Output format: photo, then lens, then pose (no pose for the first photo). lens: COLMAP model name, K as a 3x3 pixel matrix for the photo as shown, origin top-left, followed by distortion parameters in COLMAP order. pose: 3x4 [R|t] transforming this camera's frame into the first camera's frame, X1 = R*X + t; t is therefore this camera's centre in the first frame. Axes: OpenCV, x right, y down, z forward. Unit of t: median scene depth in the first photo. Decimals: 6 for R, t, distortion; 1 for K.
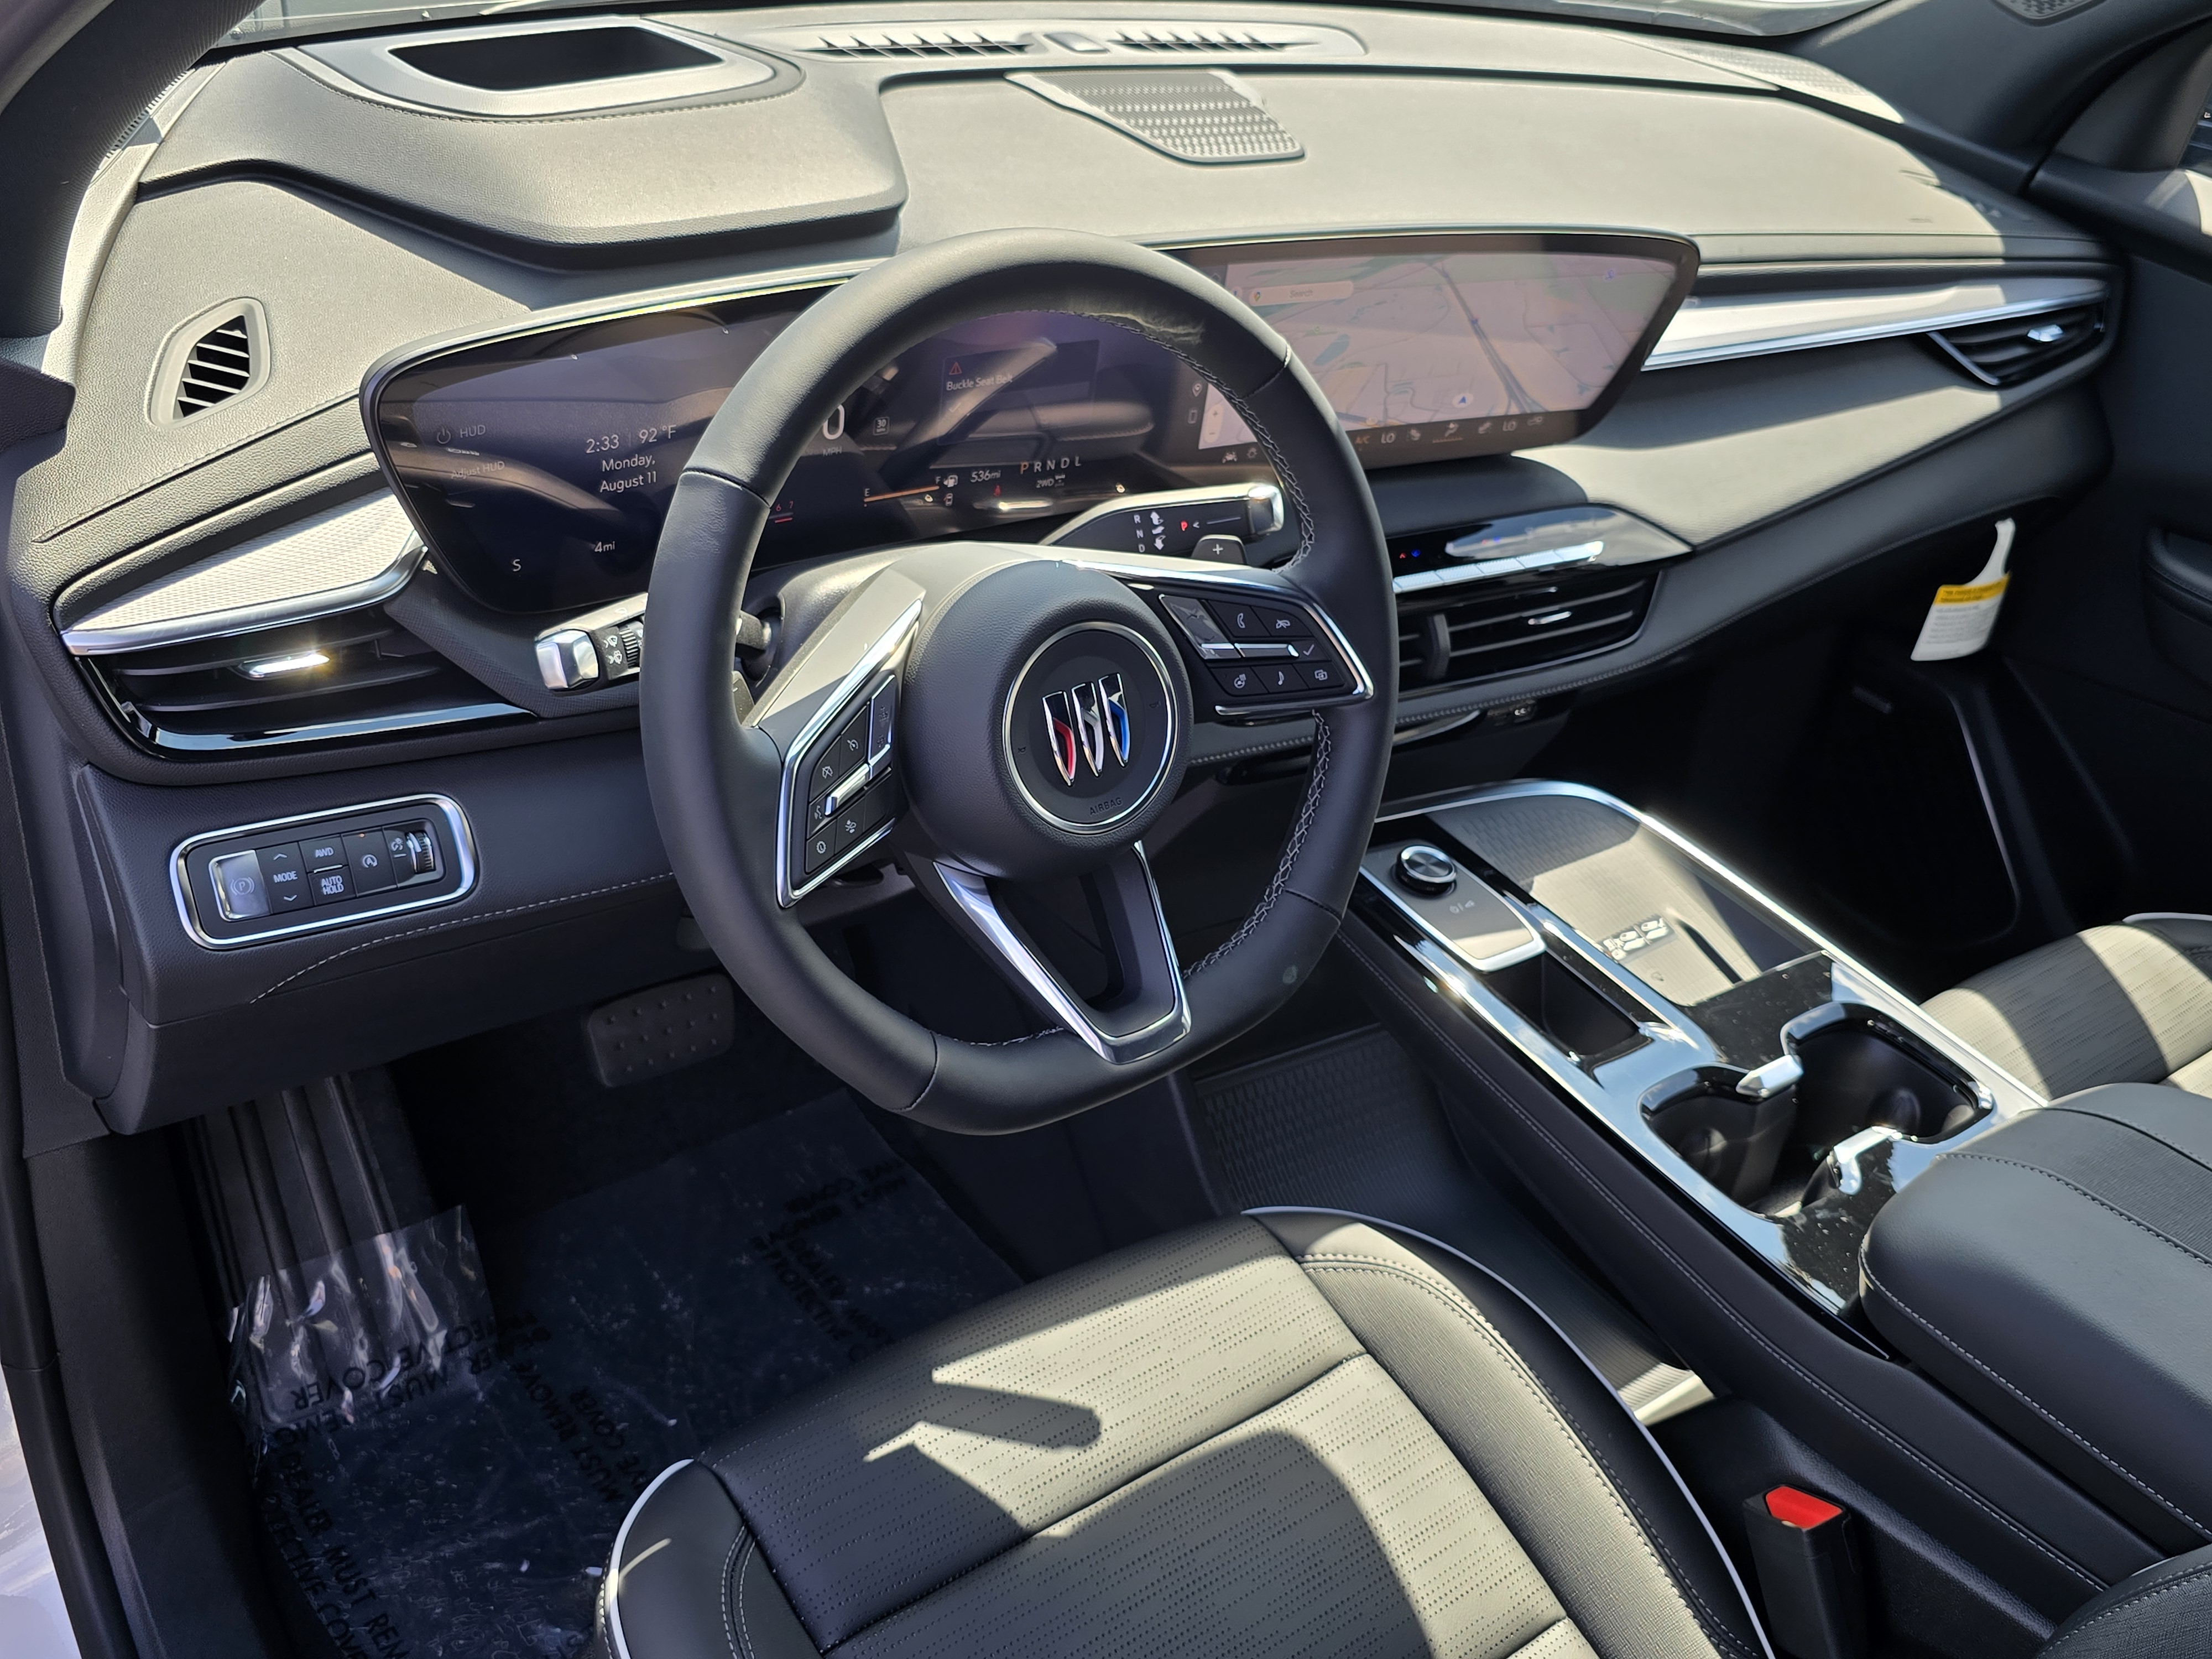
lens RADIAL K [[2019.8, 0, 1106.0], [0, 2019.8, 829.5], [0, 0, 1]] dist [0.104891, -0.122898]
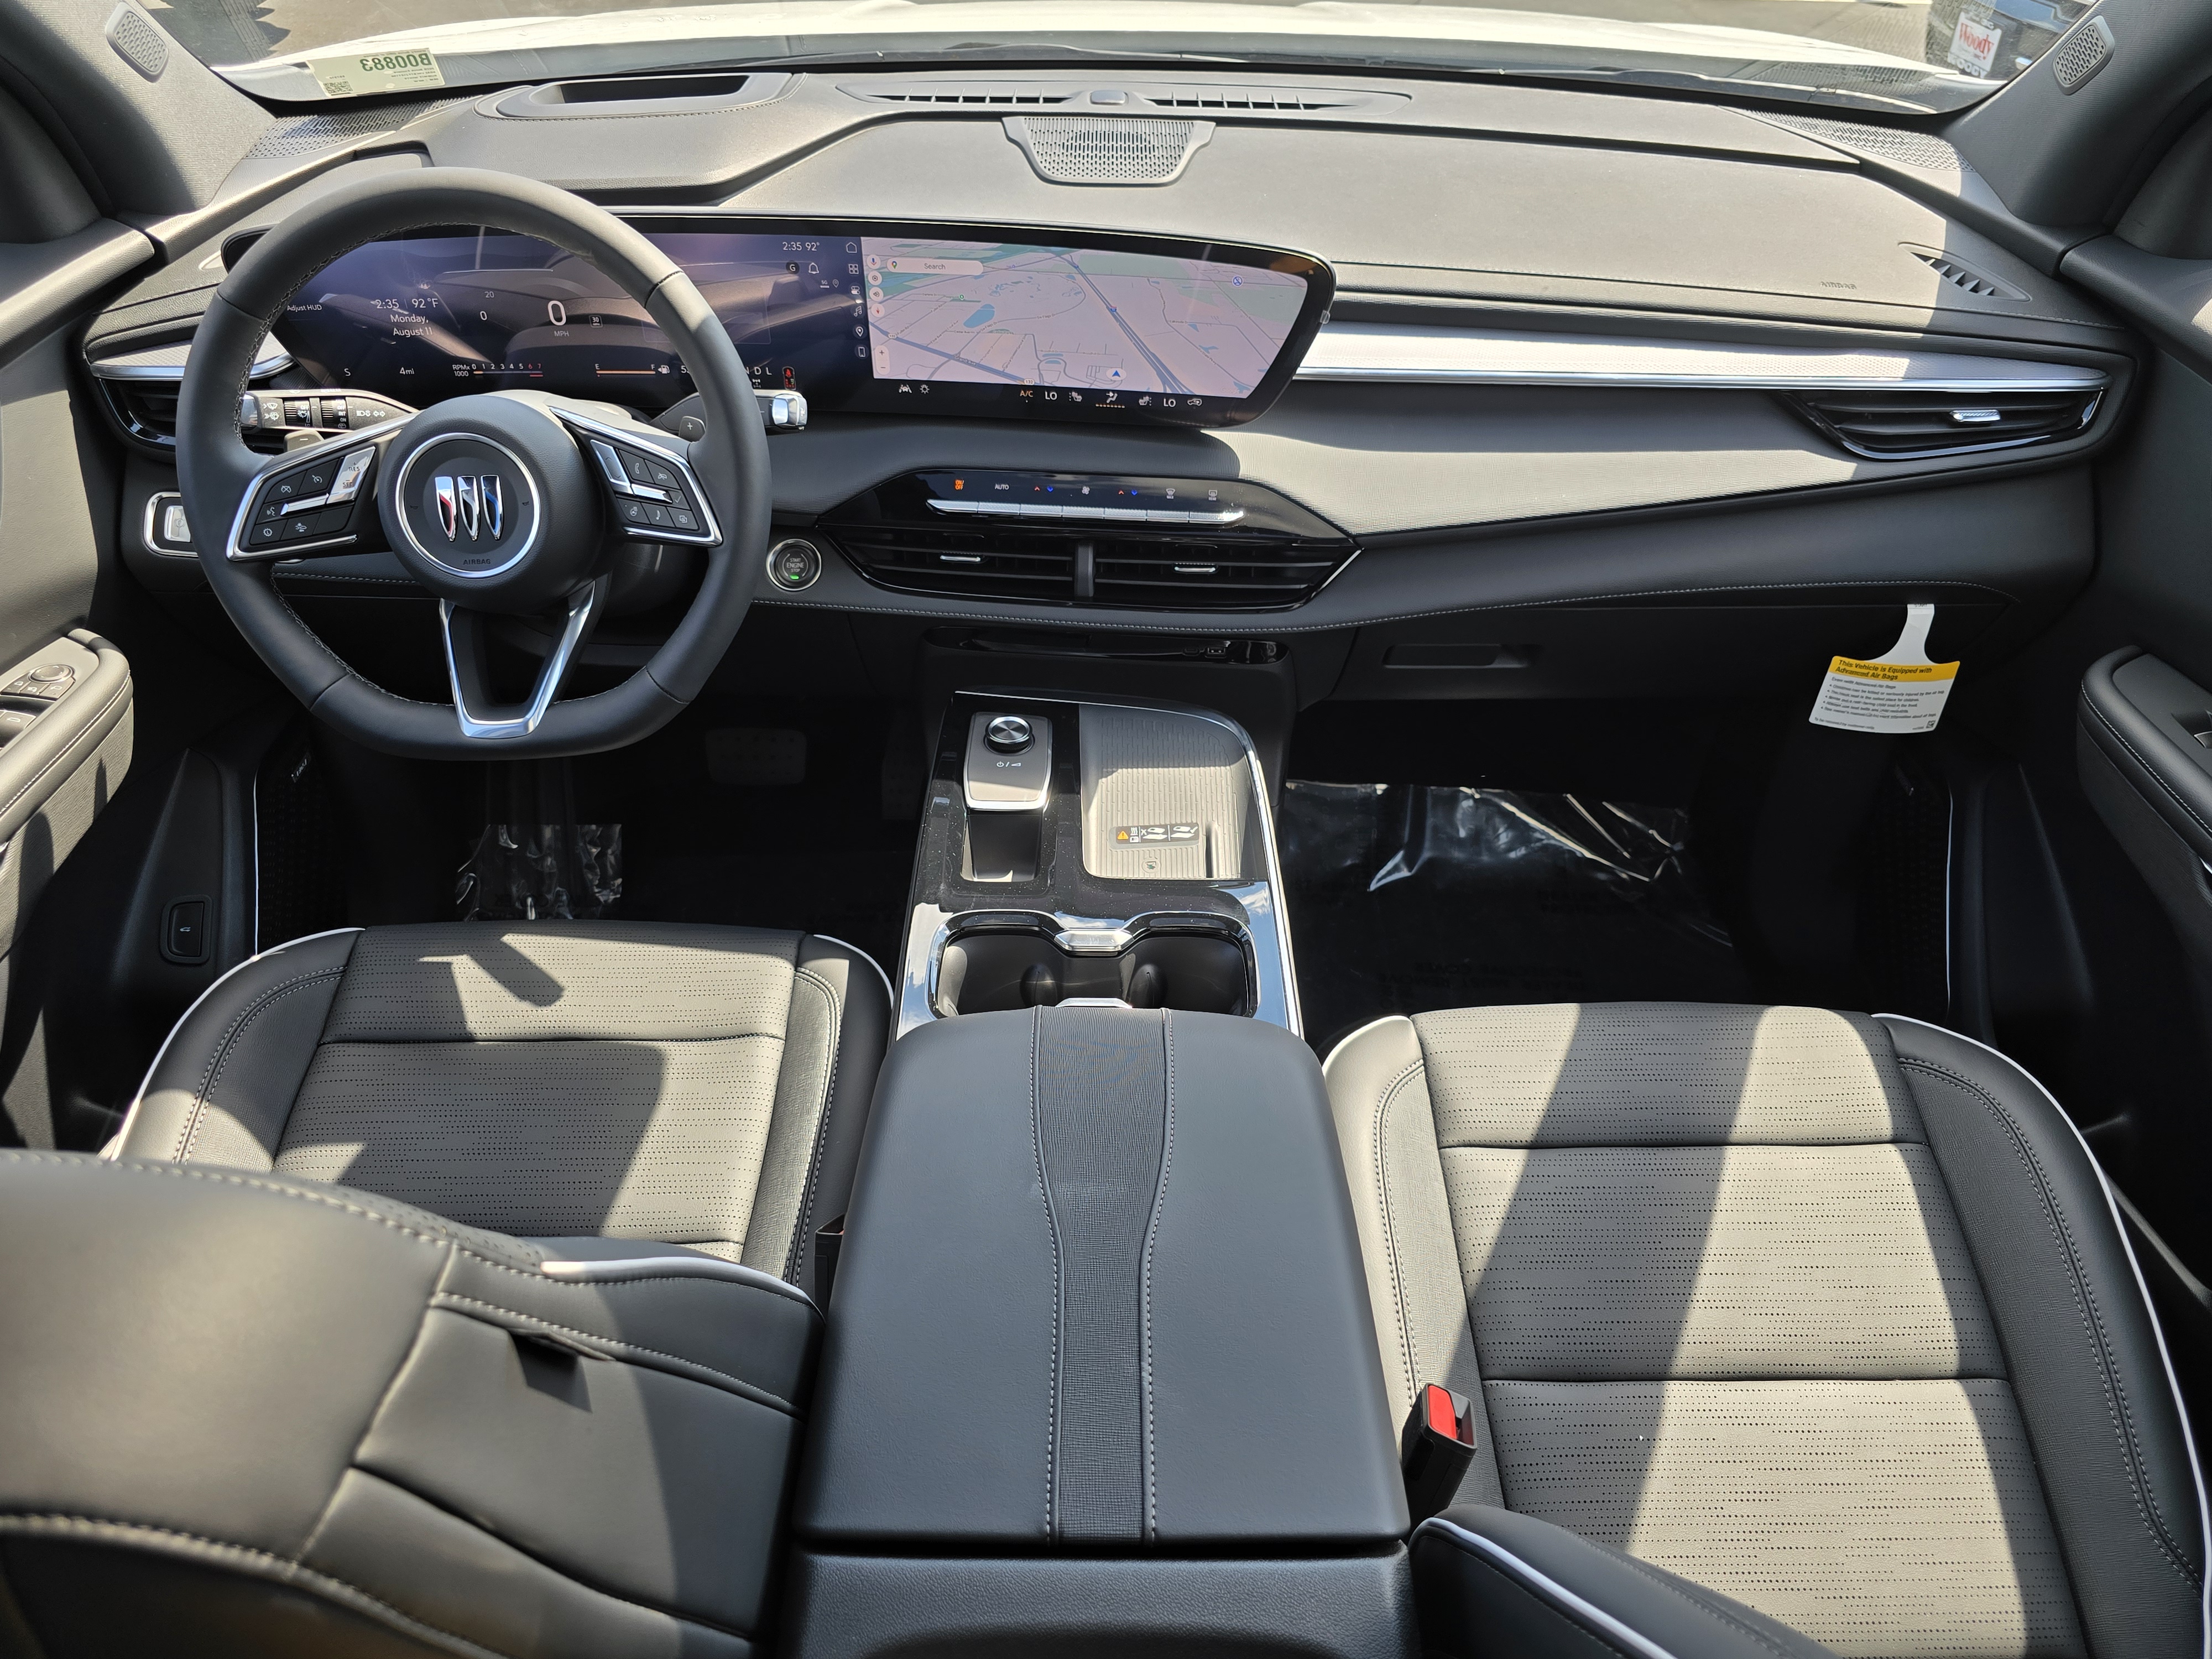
lens RADIAL K [[1468.2, 0, 1107.7], [0, 1468.2, 811.2], [0, 0, 1]] dist [0.058132, -0.050960]
pose [[0.794016, 0.260090, -0.549447, 0.760453], [-0.242367, 0.964350, 0.106242, -0.048873], [0.557492, 0.048810, 0.828746, 0.268557]]
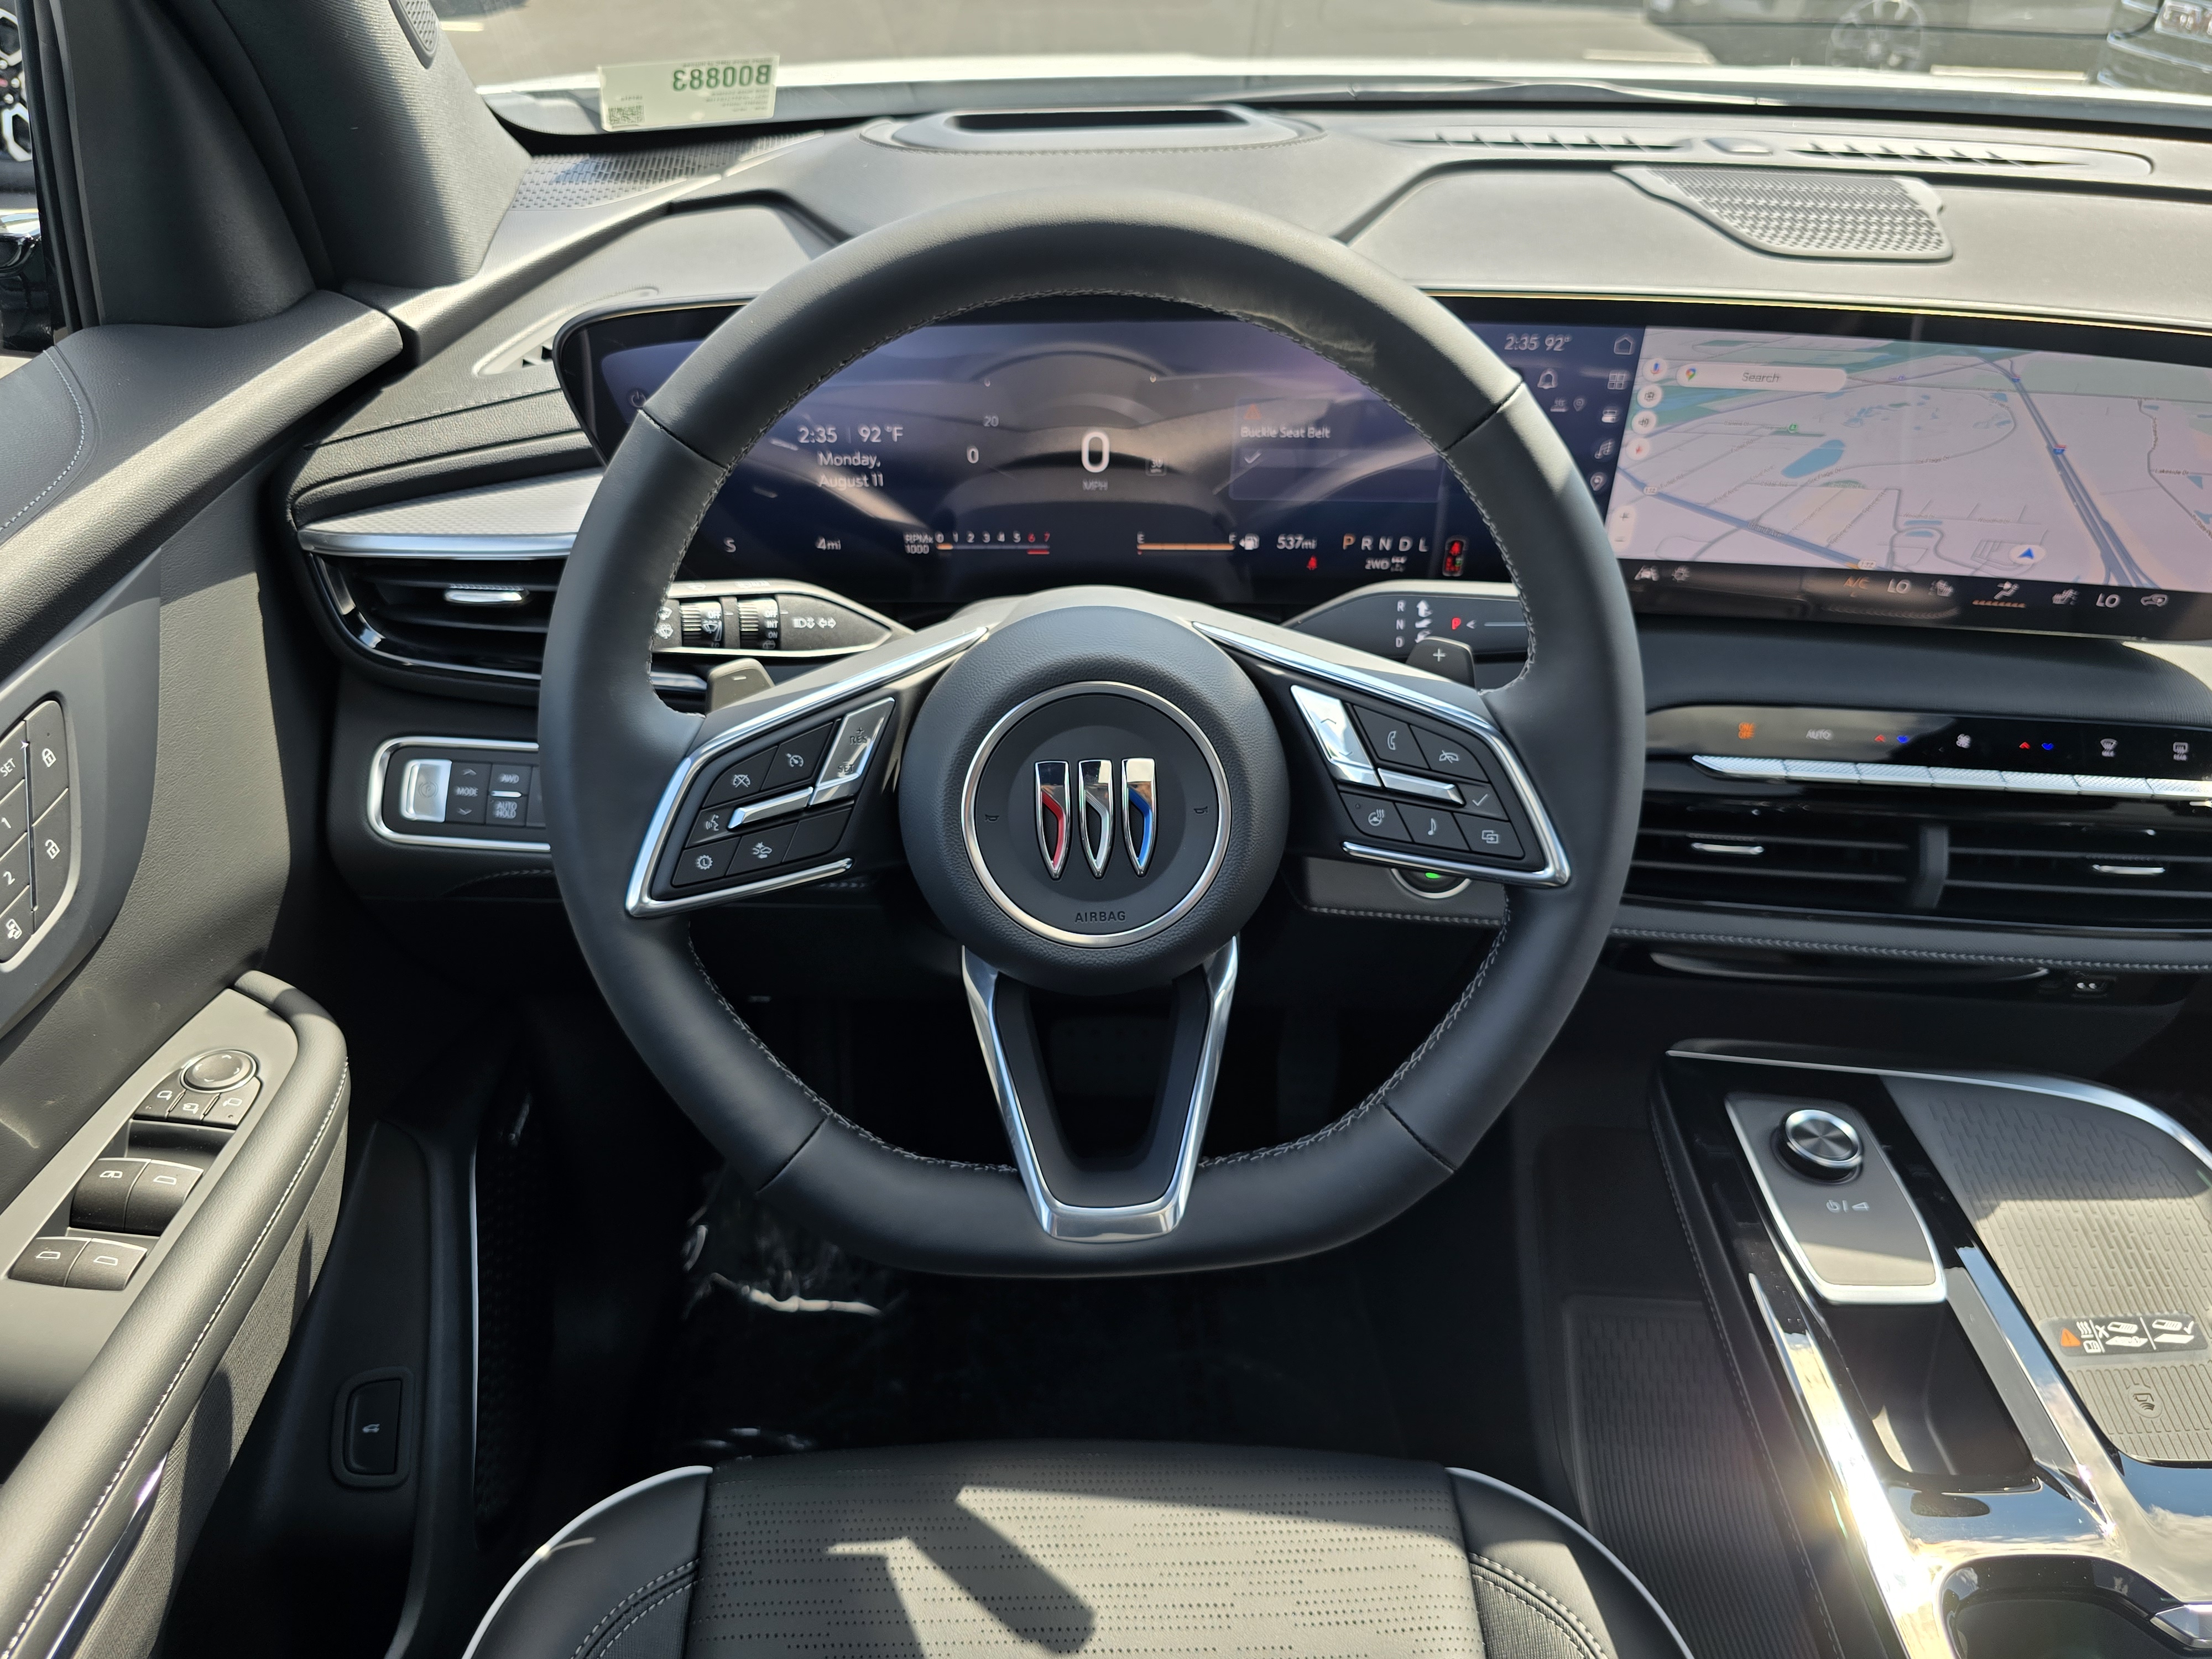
lens RADIAL K [[1495.6, 0, 1126.8], [0, 1495.6, 832.6], [0, 0, 1]] dist [0.040161, -0.049438]
pose [[0.812341, 0.225258, -0.537923, 0.234507], [-0.245751, 0.968717, 0.034537, -0.051201], [0.528875, 0.104140, 0.842287, 0.380325]]
